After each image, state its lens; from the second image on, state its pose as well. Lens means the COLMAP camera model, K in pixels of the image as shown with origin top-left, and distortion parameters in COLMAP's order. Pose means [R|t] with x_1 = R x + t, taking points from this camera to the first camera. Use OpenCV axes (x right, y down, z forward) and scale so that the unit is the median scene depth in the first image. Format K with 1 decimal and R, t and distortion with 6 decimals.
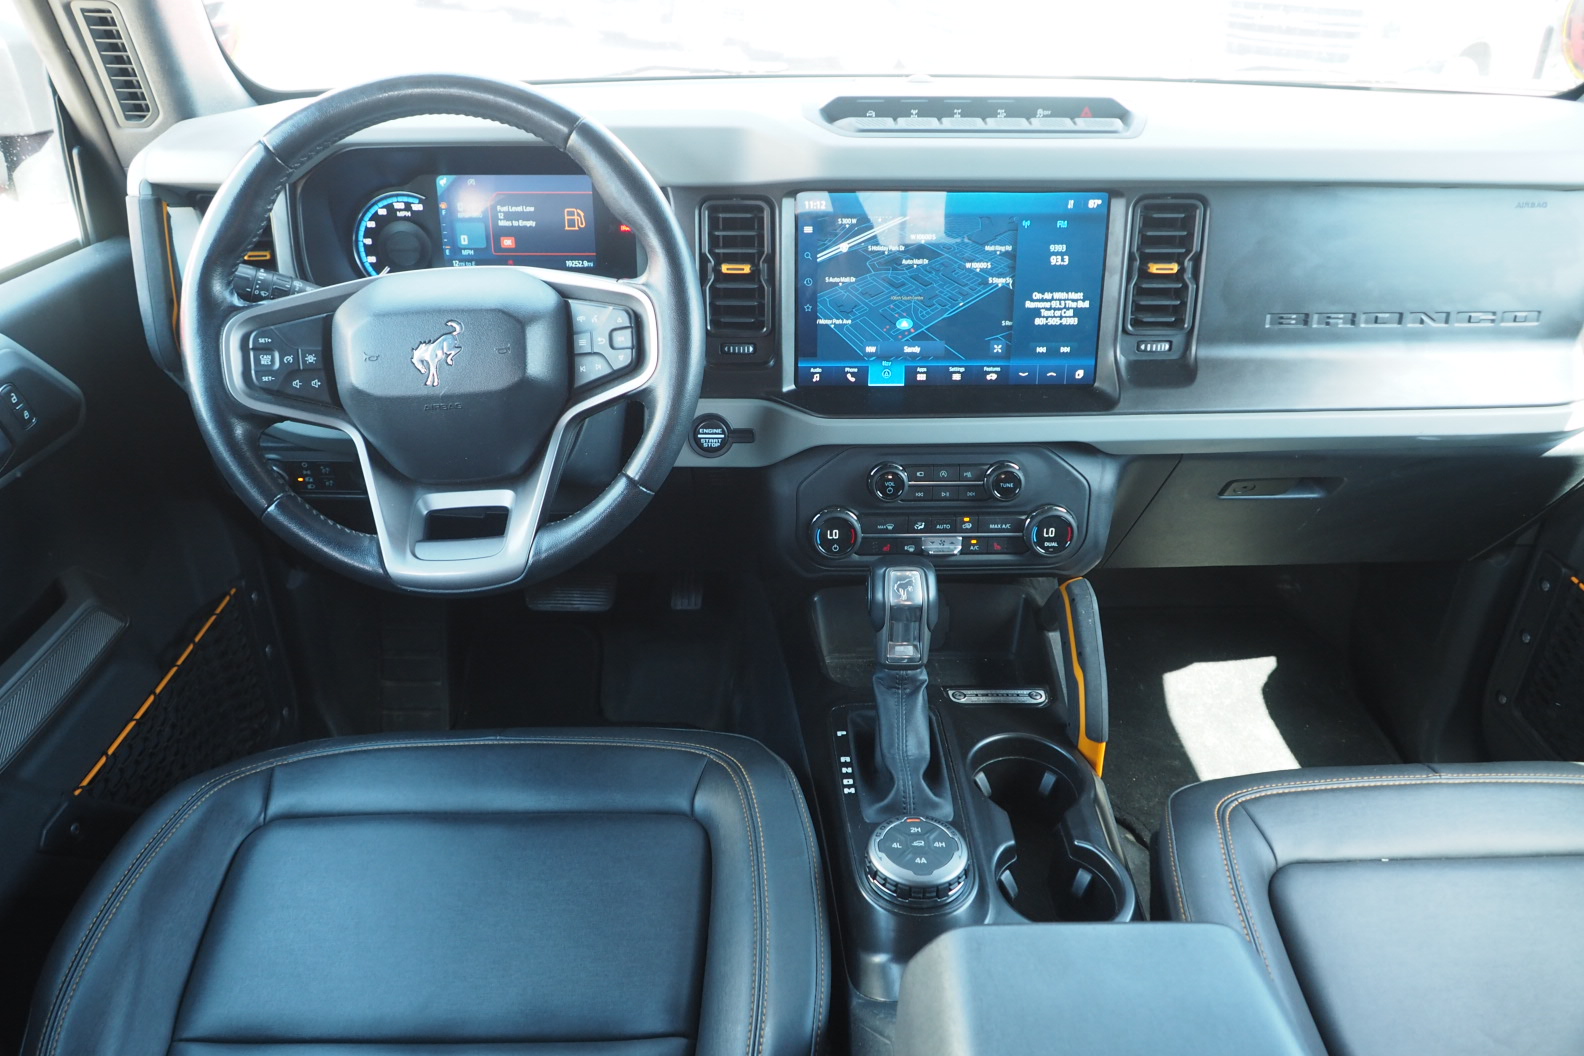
lens RADIAL K [[1107.8, 0, 792.0], [0, 1107.8, 494.1], [0, 0, 1]] dist [-0.027961, 0.000690]
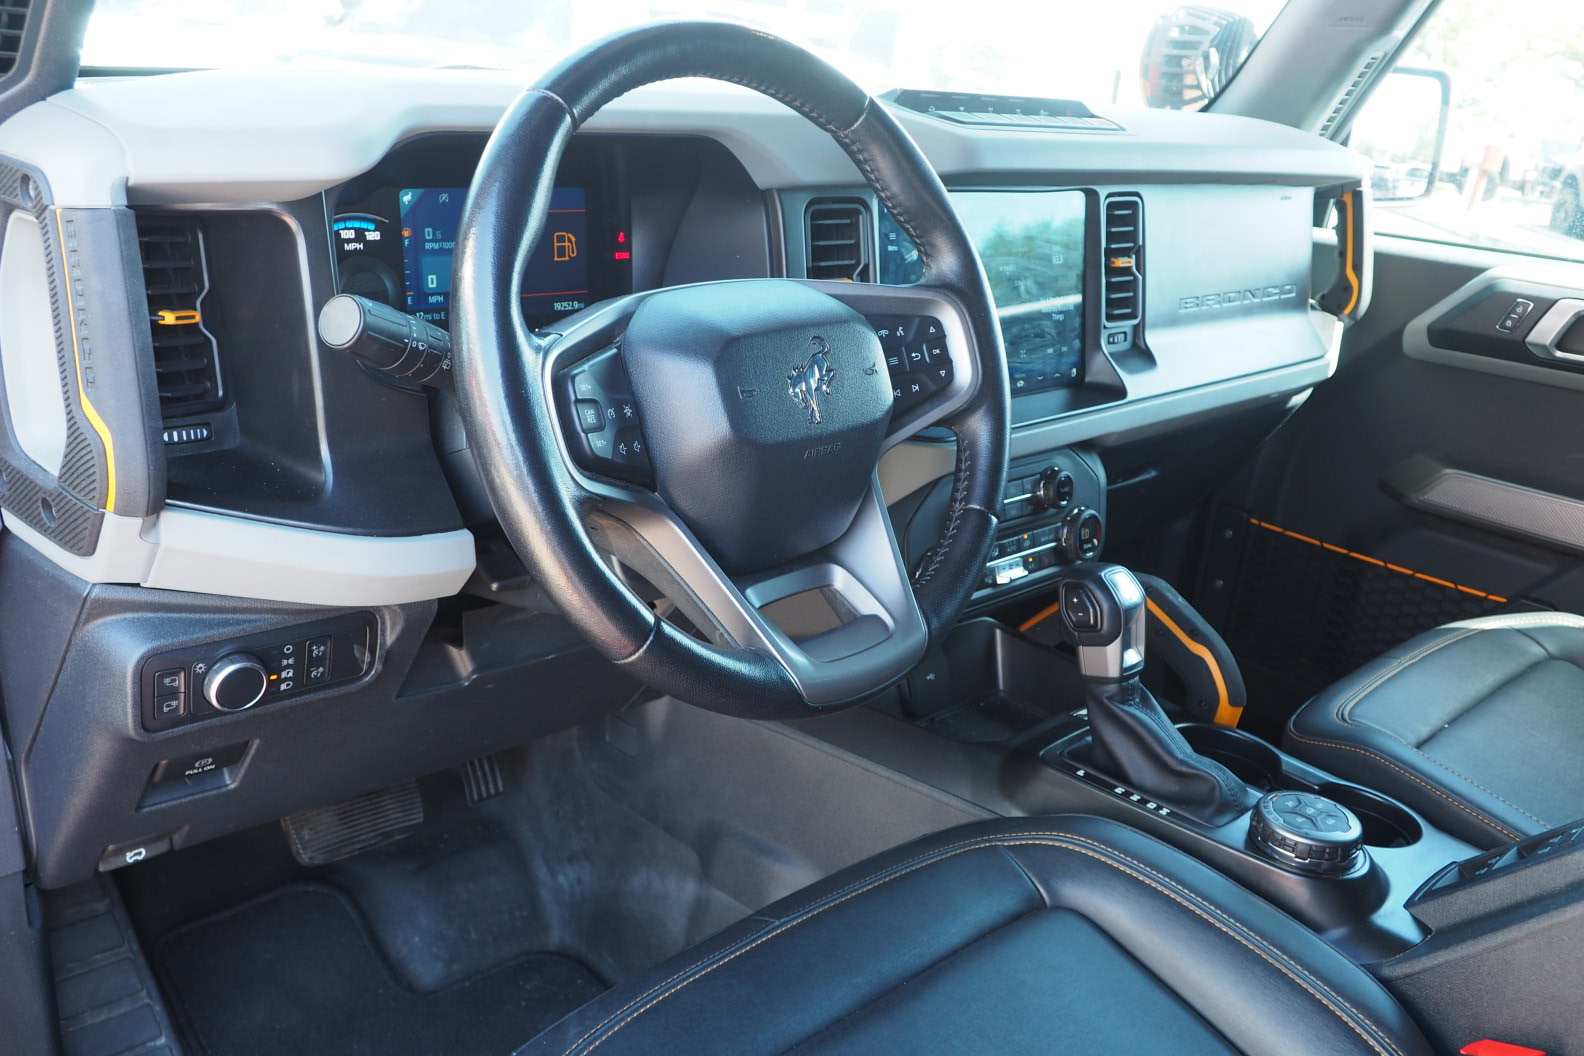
lens RADIAL K [[1372.2, 0, 792.0], [0, 1372.2, 528.0], [0, 0, 1]] dist [-0.020829, -0.006201]
pose [[0.743149, -0.169001, 0.647431, -0.724795], [0.238728, 0.970868, -0.020593, -0.007524], [-0.625090, 0.169864, 0.761845, 0.230718]]
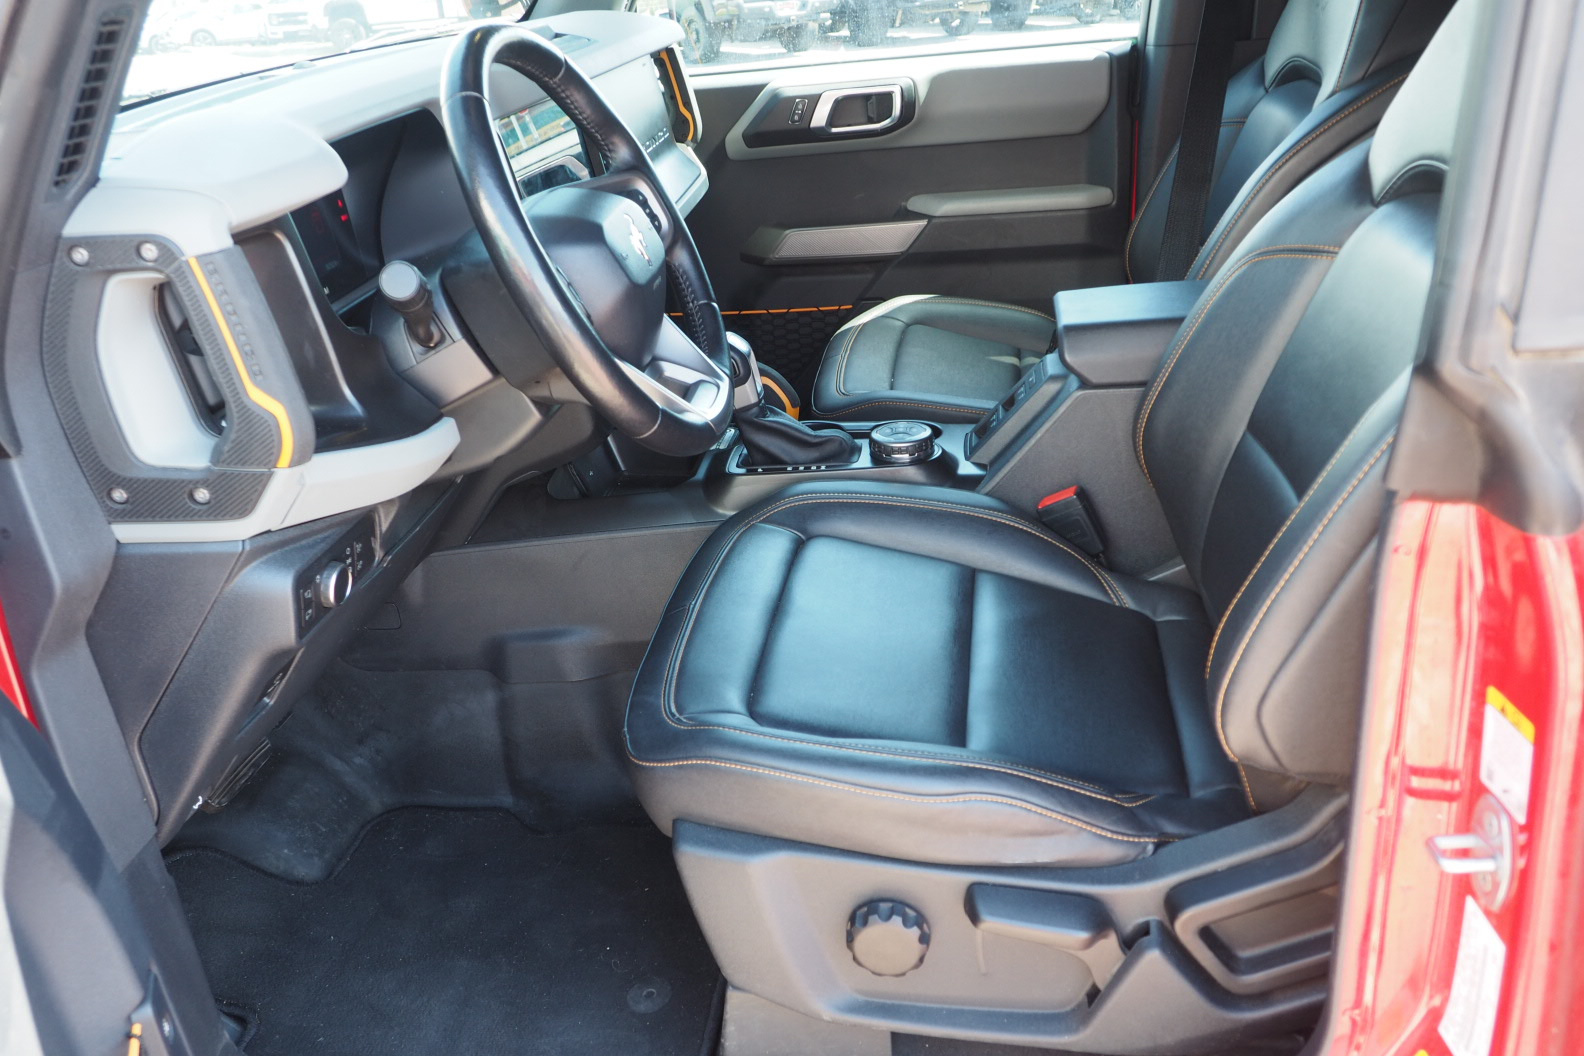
lens RADIAL K [[1372.2, 0, 792.0], [0, 1372.2, 528.0], [0, 0, 1]] dist [-0.020829, -0.006201]
pose [[0.156743, -0.414995, 0.896220, -1.298221], [0.520343, 0.805980, 0.282205, -0.153594], [-0.839449, 0.422108, 0.342271, 0.377641]]
